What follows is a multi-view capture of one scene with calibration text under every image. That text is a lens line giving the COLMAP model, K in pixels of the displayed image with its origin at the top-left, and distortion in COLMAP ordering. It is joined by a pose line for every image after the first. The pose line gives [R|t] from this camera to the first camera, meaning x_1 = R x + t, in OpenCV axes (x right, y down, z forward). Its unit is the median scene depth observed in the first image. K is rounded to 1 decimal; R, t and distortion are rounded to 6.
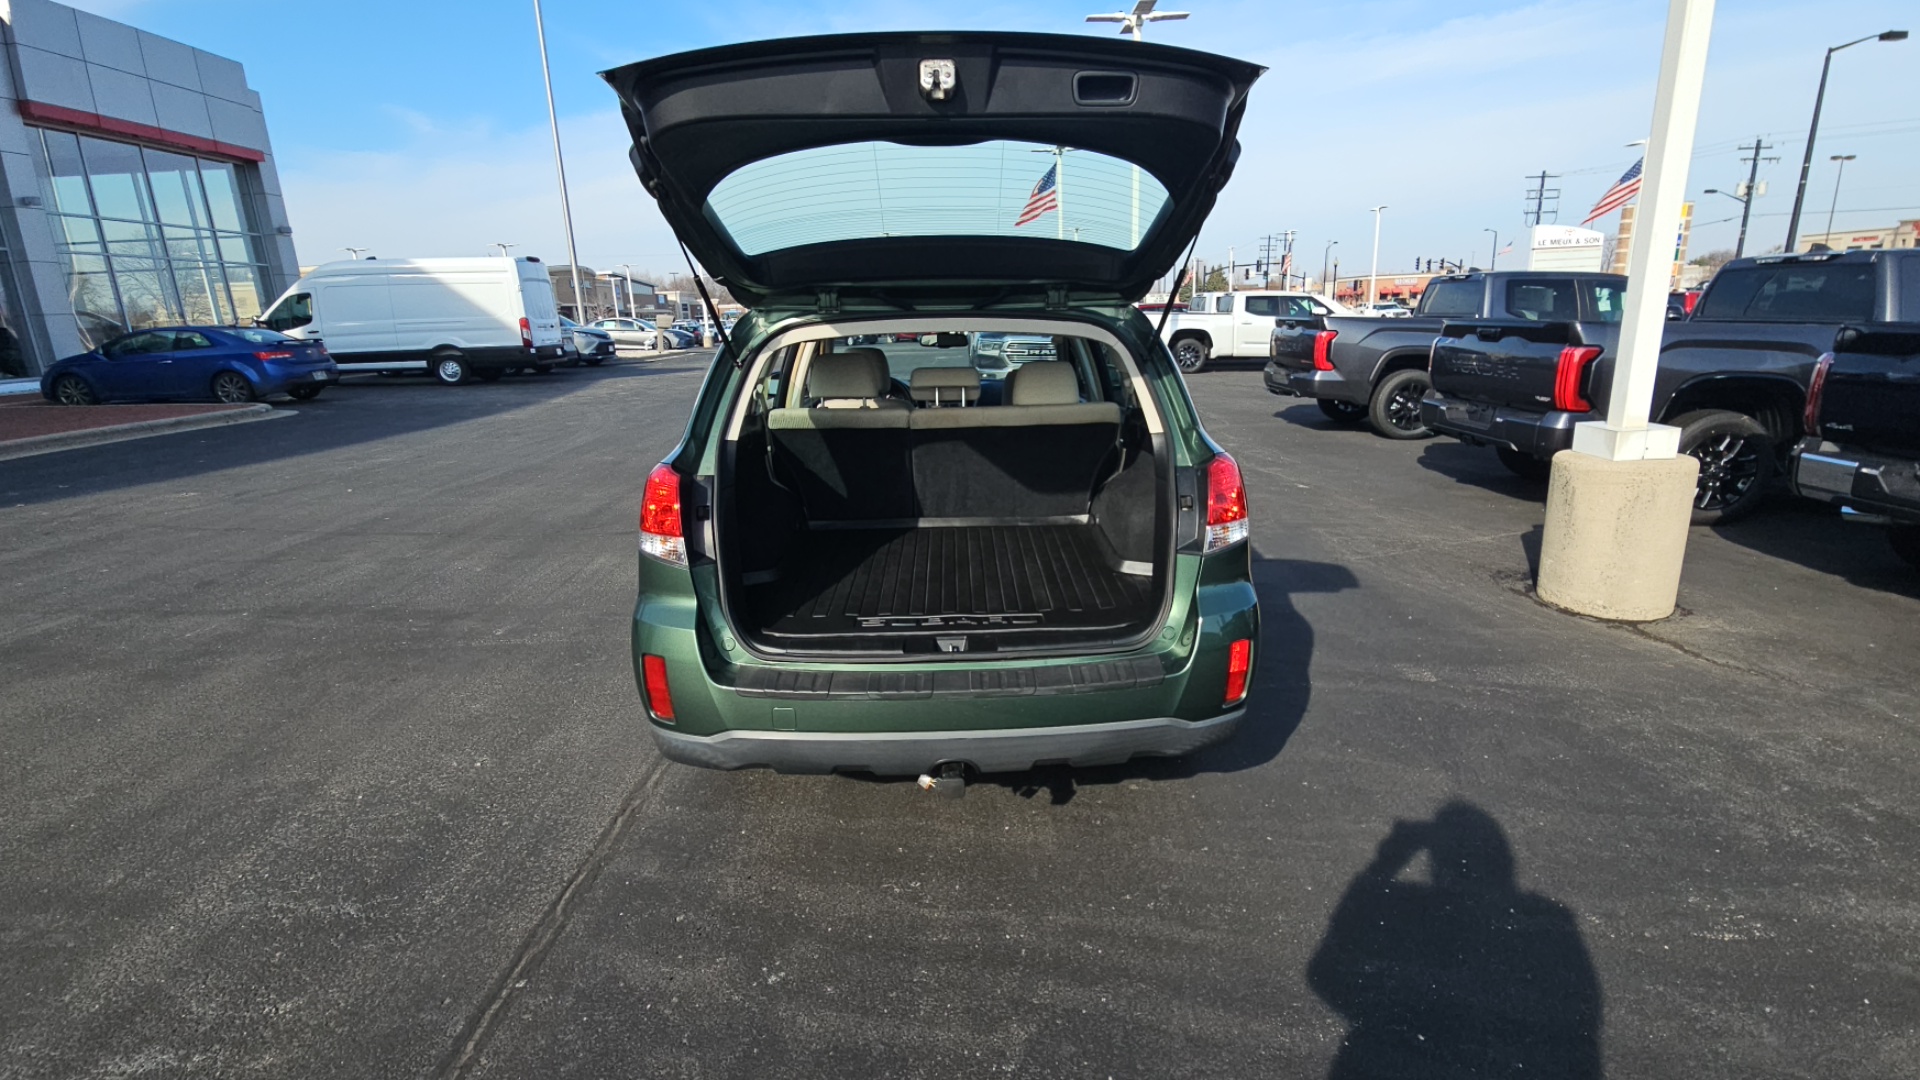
lens RADIAL K [[859.5, 0, 978.8], [0, 859.5, 543.4], [0, 0, 1]] dist [0.008154, -0.007746]
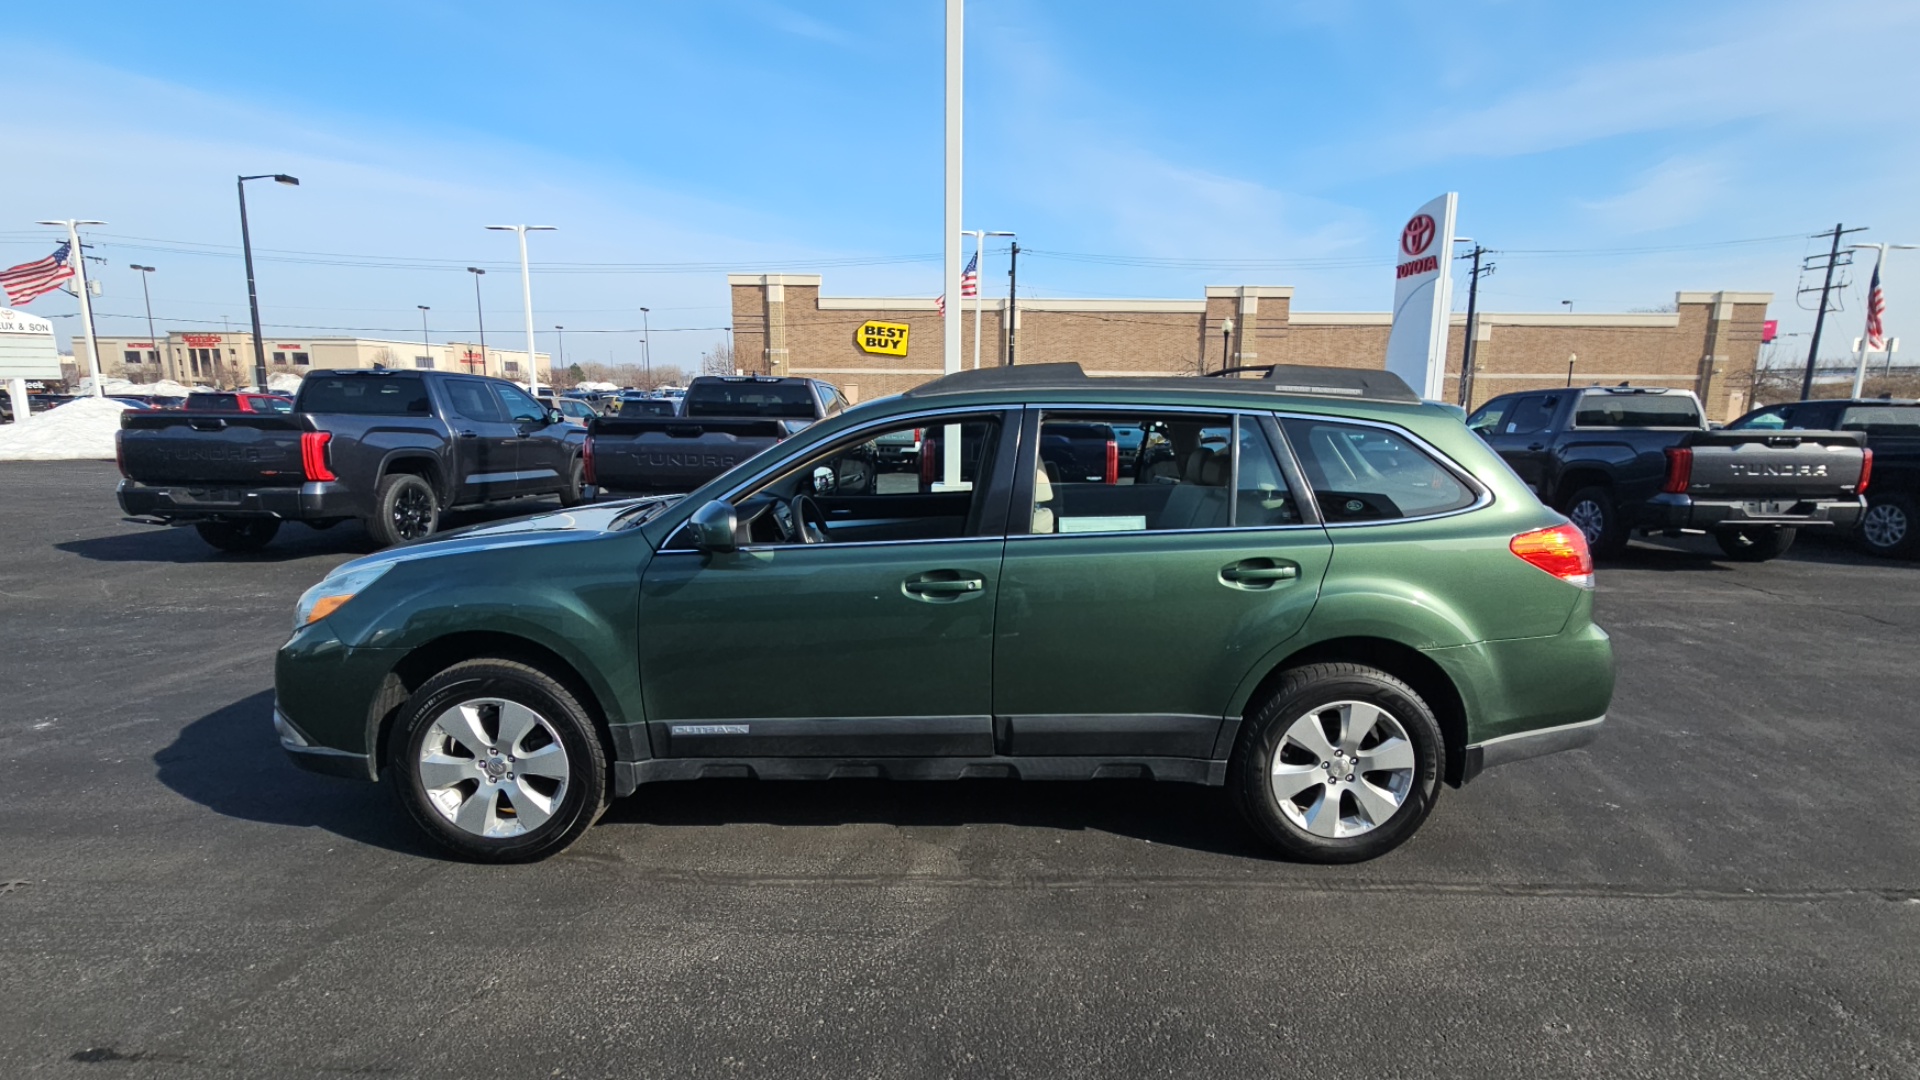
lens RADIAL K [[858.8, 0, 979.9], [0, 858.8, 541.5], [0, 0, 1]] dist [0.008196, -0.007994]
pose [[0.014837, -0.135602, 0.990652, -0.663758], [0.249307, 0.959972, 0.127669, -0.180218], [-0.968311, 0.245083, 0.048050, 0.720230]]
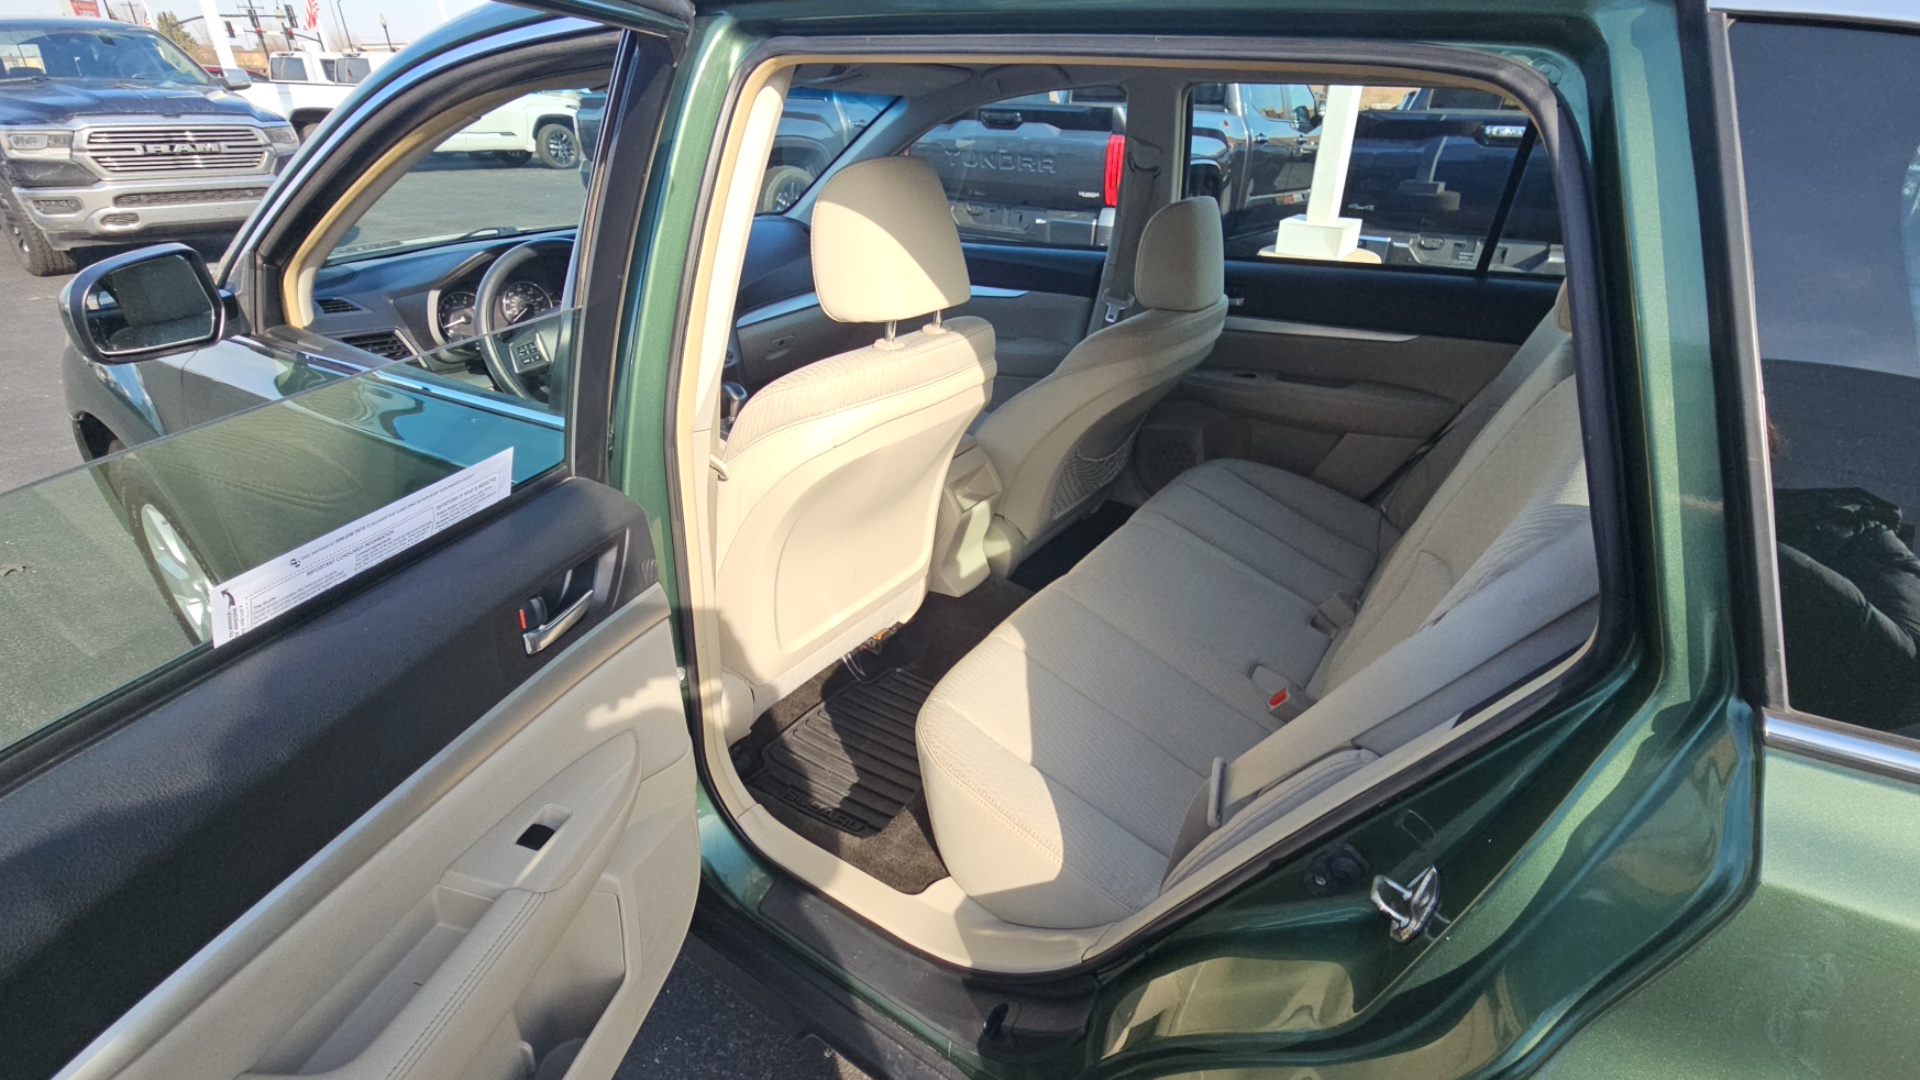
lens RADIAL K [[858.8, 0, 979.9], [0, 858.8, 541.5], [0, 0, 1]] dist [0.008196, -0.007994]
pose [[0.579027, -0.353109, 0.734875, -0.262727], [0.186252, 0.934800, 0.302421, -0.132143], [-0.793749, -0.038238, 0.607042, 0.559844]]
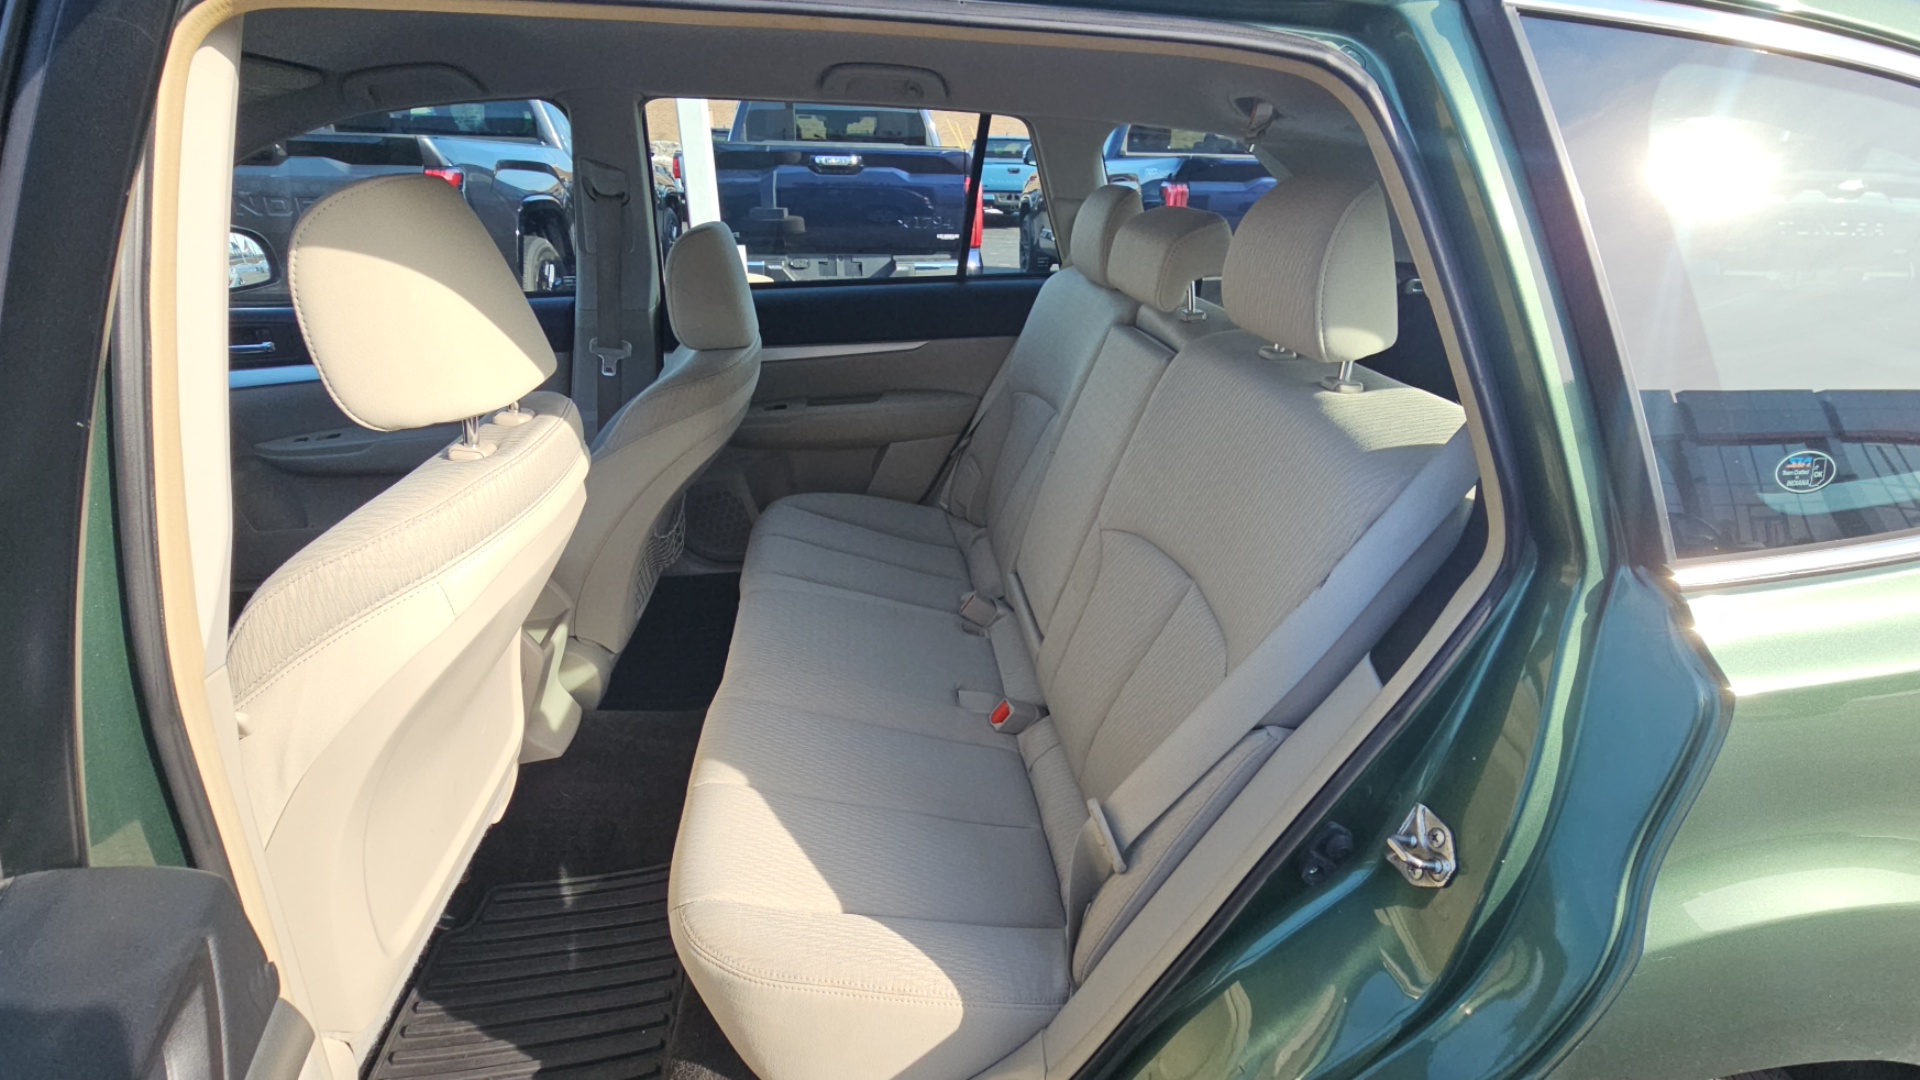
lens RADIAL K [[858.8, 0, 979.9], [0, 858.8, 541.5], [0, 0, 1]] dist [0.008196, -0.007994]
pose [[-0.104795, -0.401868, 0.909681, -0.248124], [0.237649, 0.878097, 0.415292, -0.142997], [-0.965682, 0.259705, 0.003483, 0.627898]]
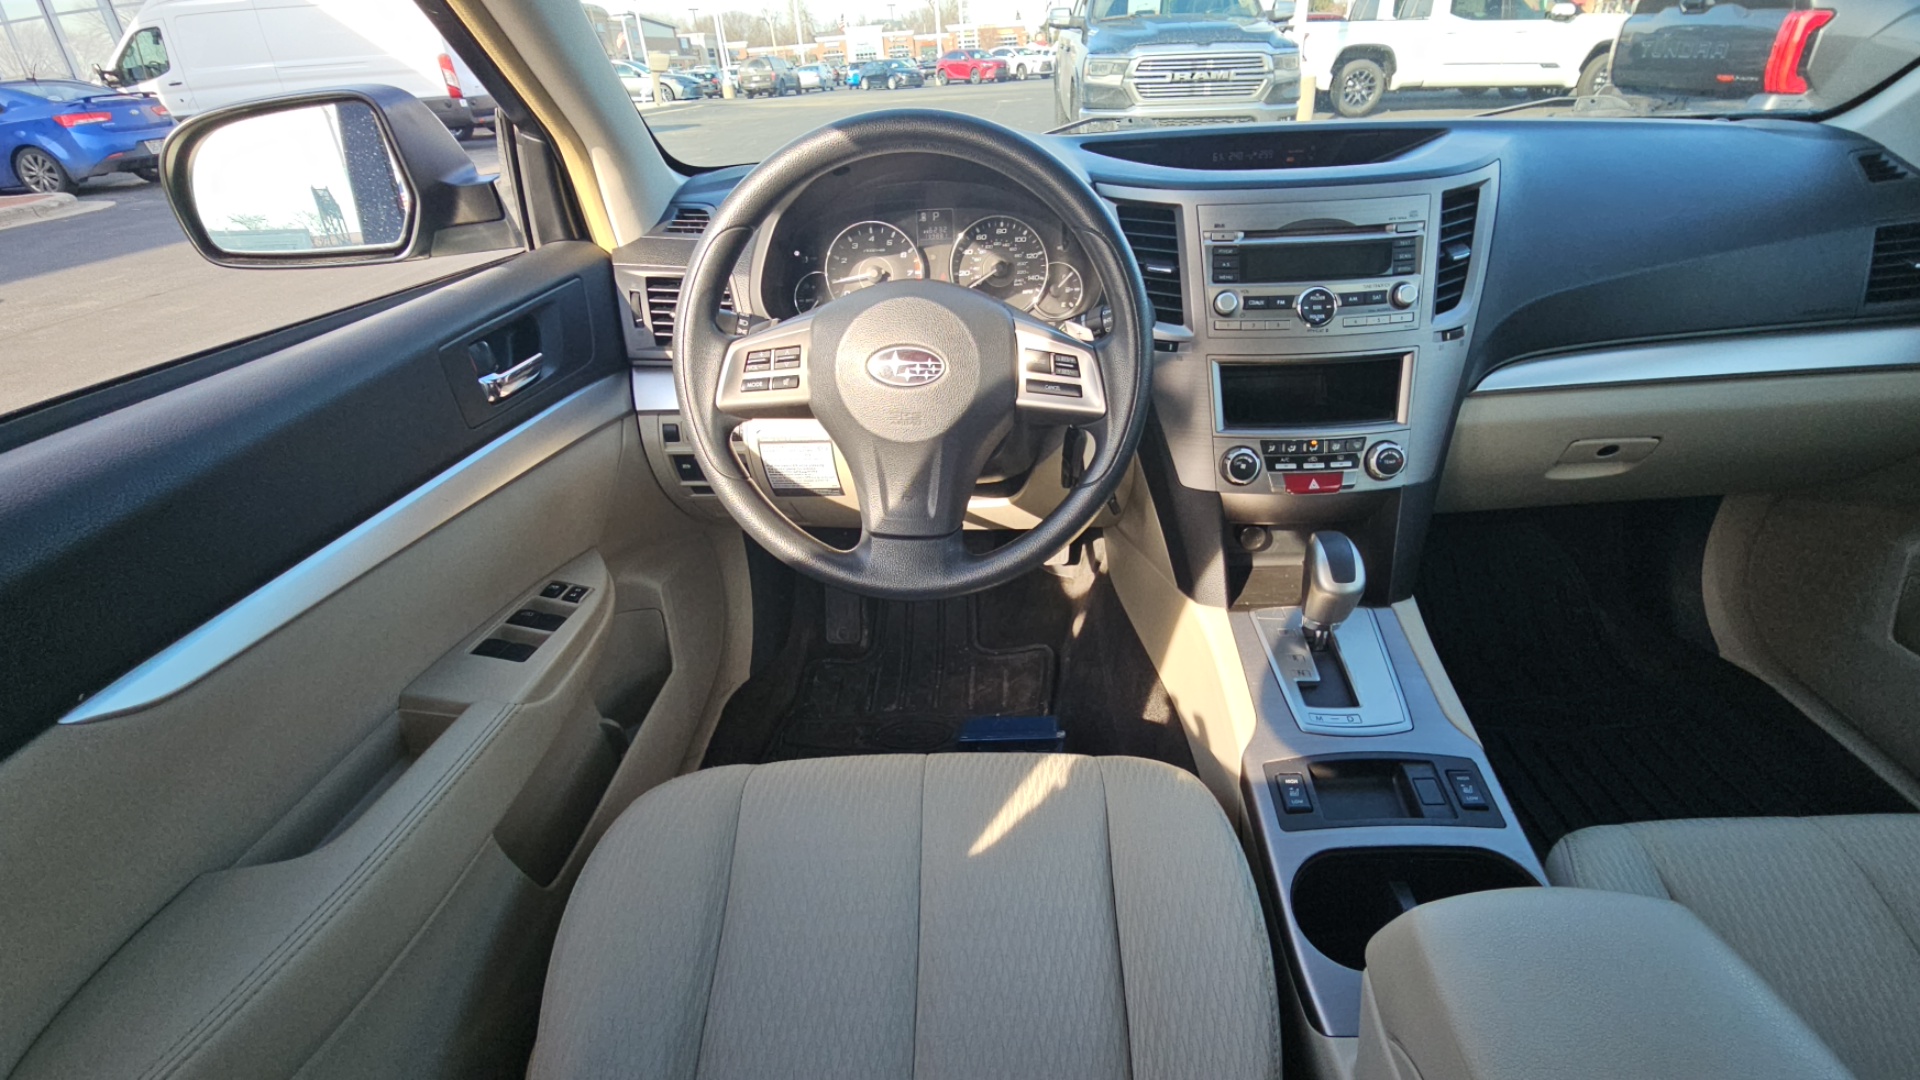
lens RADIAL K [[858.8, 0, 979.9], [0, 858.8, 541.5], [0, 0, 1]] dist [0.008196, -0.007994]
pose [[0.998022, 0.004499, -0.062699, -0.081476], [0.011489, 0.967578, 0.252311, -0.138801], [0.061801, -0.252533, 0.965613, 0.729944]]
